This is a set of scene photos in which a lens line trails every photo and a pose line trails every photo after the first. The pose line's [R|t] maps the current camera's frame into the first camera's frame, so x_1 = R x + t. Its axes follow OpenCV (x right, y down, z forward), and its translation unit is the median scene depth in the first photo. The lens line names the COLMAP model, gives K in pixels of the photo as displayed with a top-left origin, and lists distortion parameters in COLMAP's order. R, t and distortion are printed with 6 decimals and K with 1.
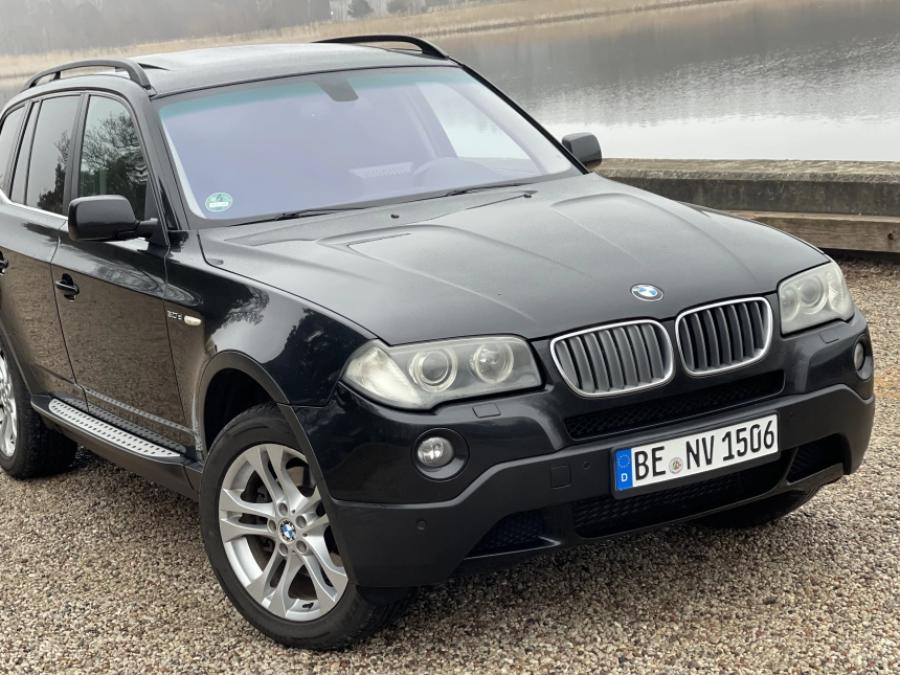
lens RADIAL K [[1668.5, 0, 443.4], [0, 1668.5, 343.7], [0, 0, 1]] dist [0.224561, 0.000000]
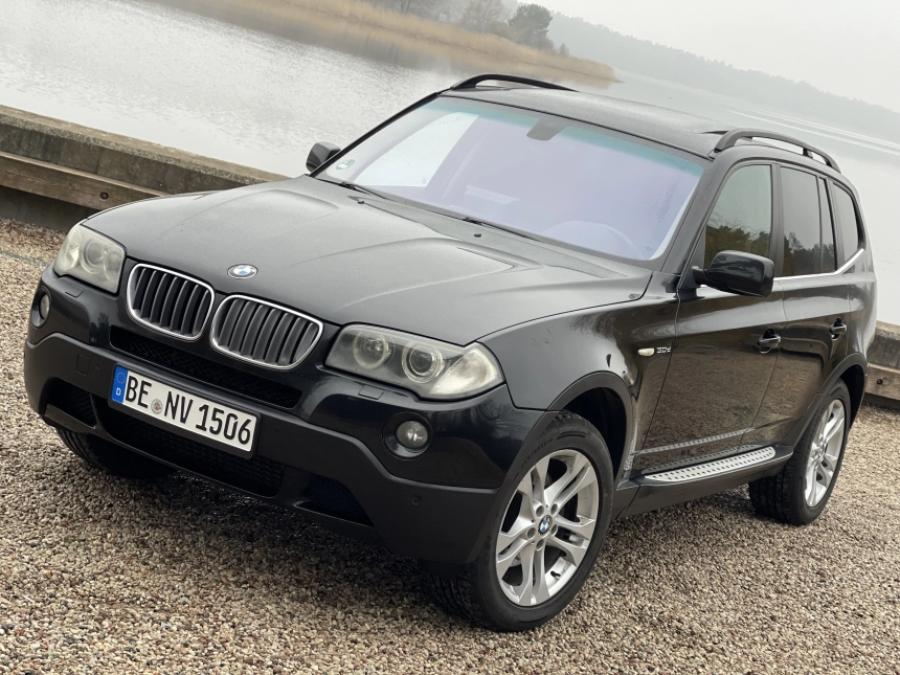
lens RADIAL K [[1668.5, 0, 457.0], [0, 1668.5, 332.2], [0, 0, 1]] dist [0.224561, 0.000000]
pose [[0.483196, 0.336635, -0.808207, 1.046835], [-0.414141, 0.901200, 0.127769, -0.185304], [0.771368, 0.272974, 0.574871, 0.454430]]
